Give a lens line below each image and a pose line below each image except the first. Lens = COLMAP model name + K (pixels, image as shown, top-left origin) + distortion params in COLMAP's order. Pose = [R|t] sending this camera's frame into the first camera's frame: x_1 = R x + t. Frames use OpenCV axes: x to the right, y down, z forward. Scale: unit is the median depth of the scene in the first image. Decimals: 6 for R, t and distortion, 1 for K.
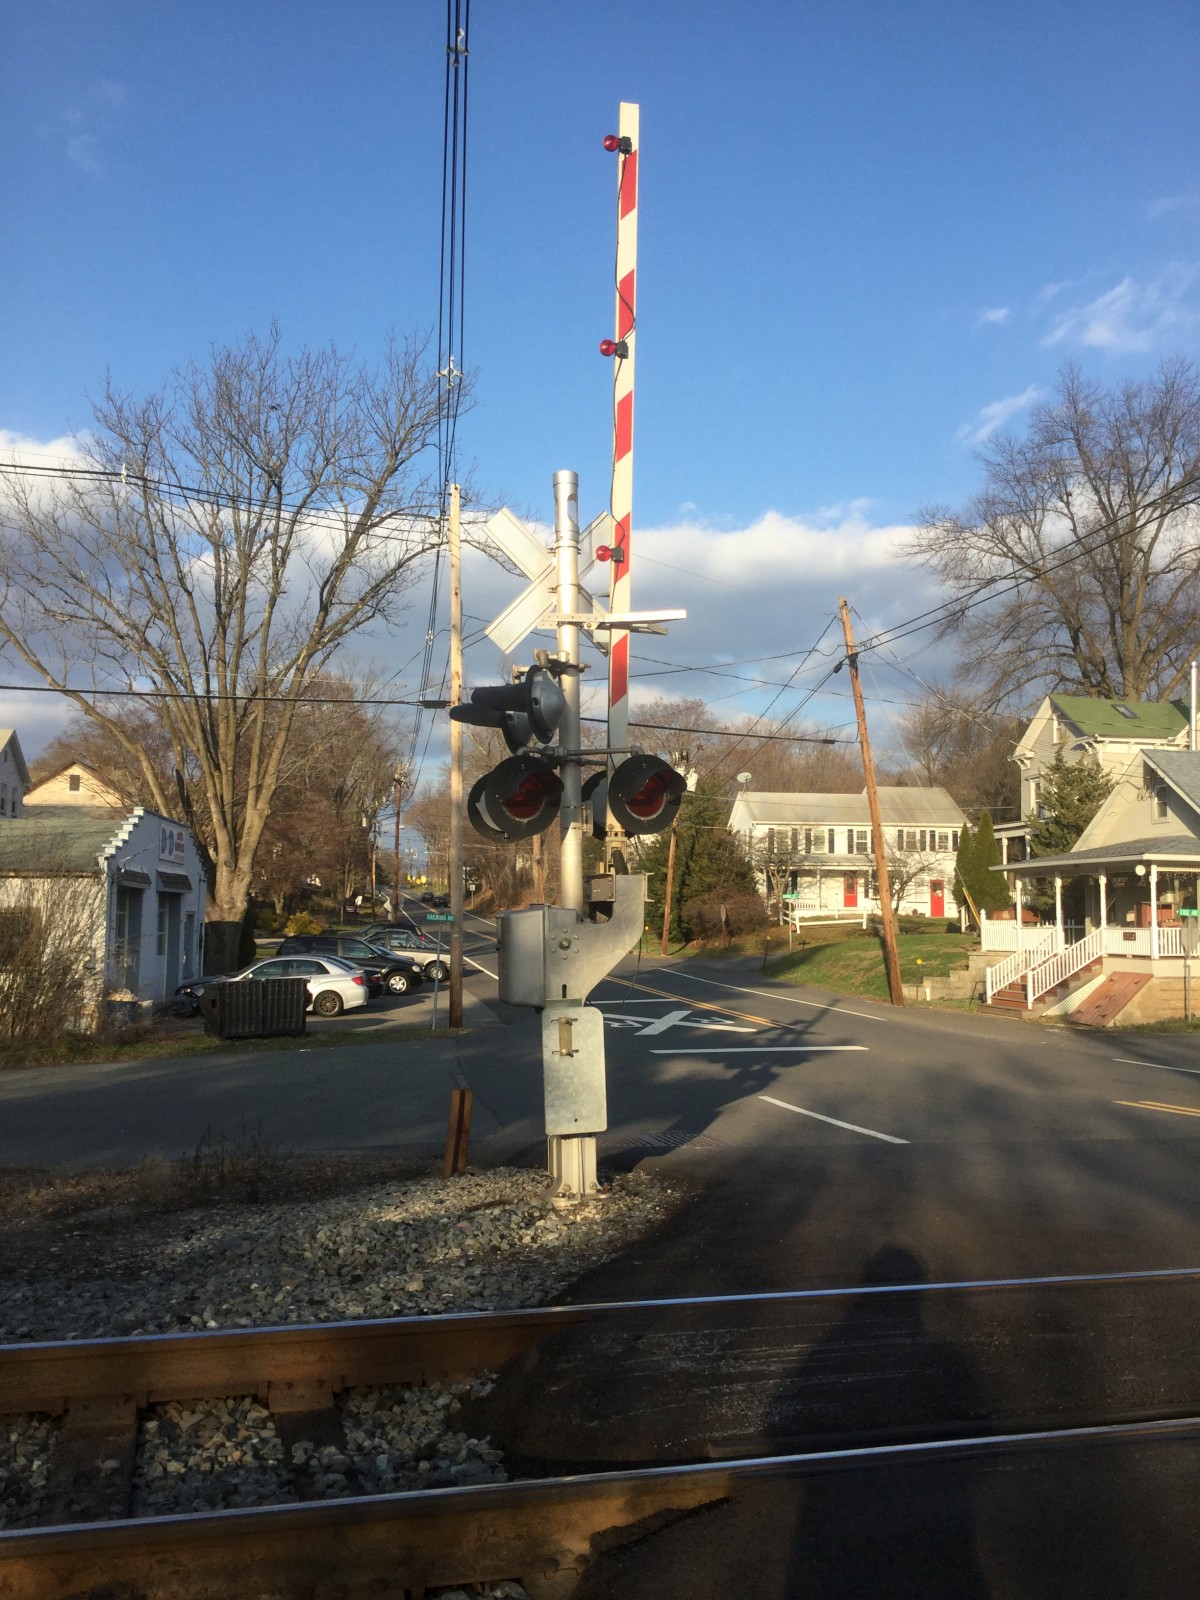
lens RADIAL K [[1489.5, 0, 600.0], [0, 1489.5, 800.0], [0, 0, 1]] dist [-0.014561, -0.016906]
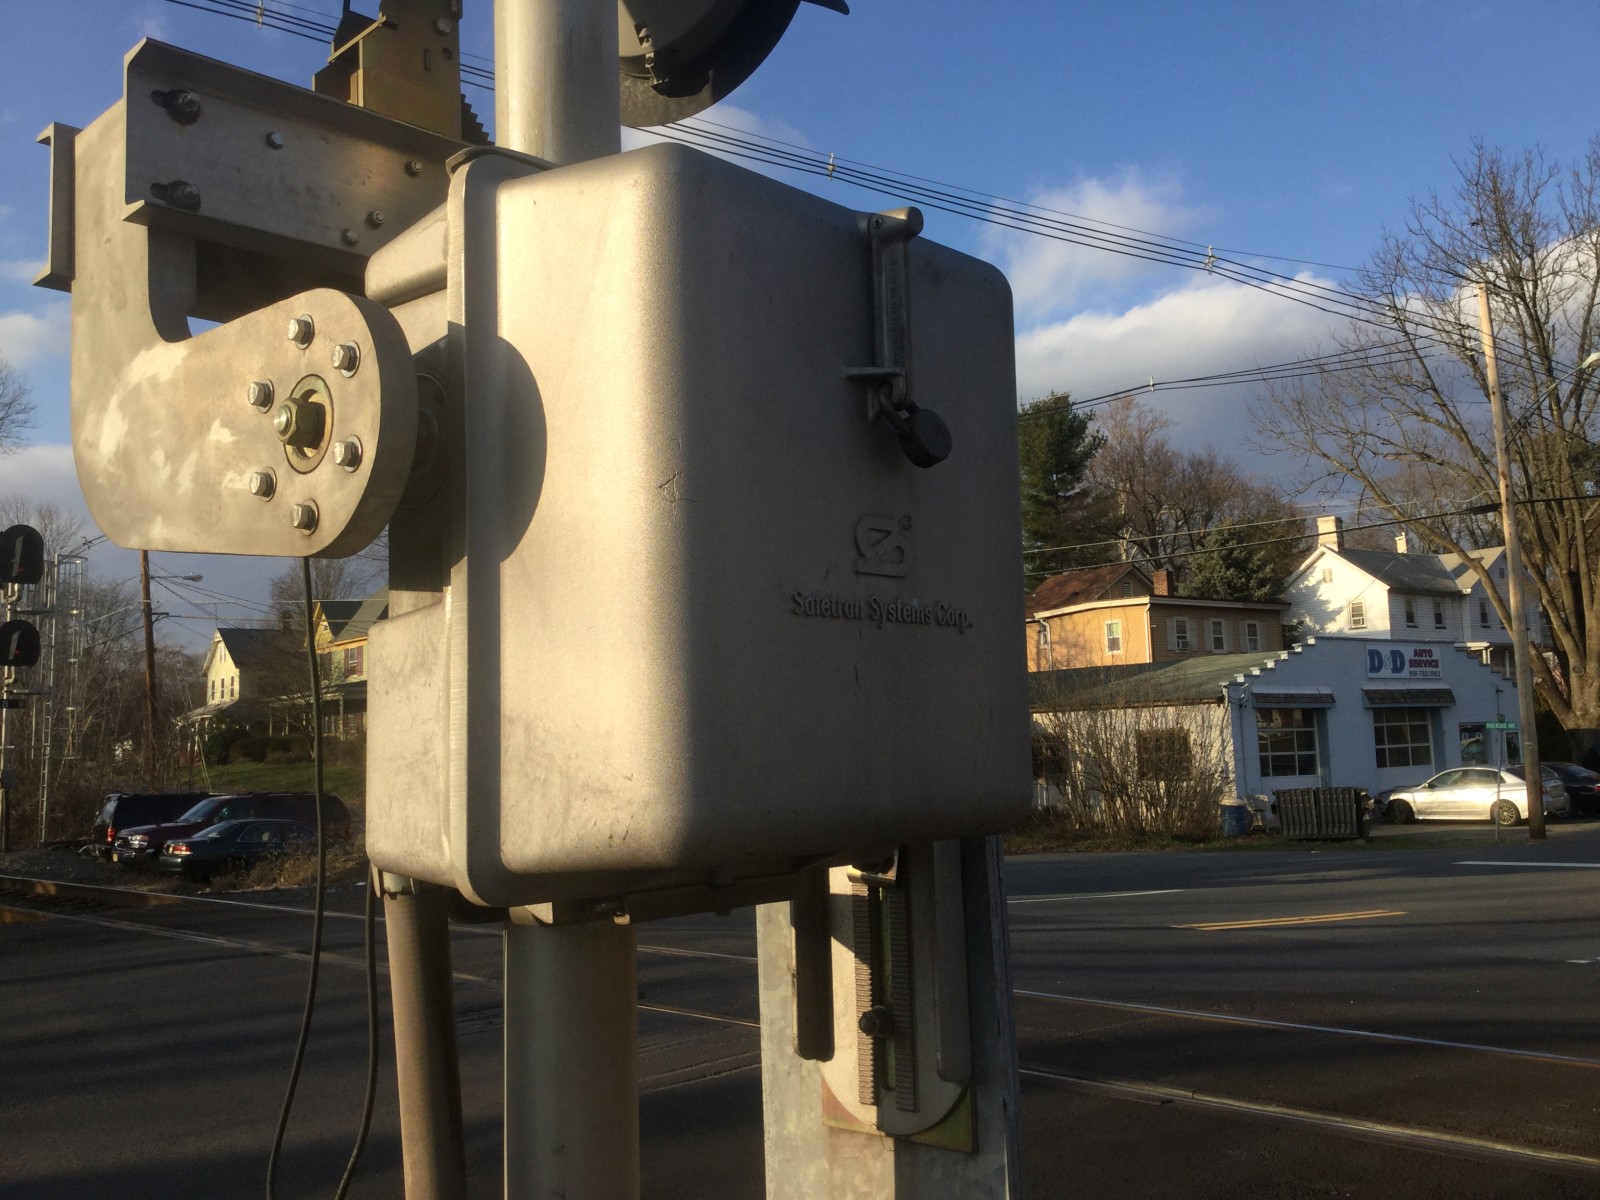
lens RADIAL K [[1489.5, 0, 800.0], [0, 1489.5, 600.0], [0, 0, 1]] dist [-0.014561, -0.016906]
pose [[0.370130, -0.107614, -0.922726, 0.596224], [0.104370, 0.991796, -0.073804, 0.020760], [0.923098, -0.068988, 0.378325, 0.211528]]
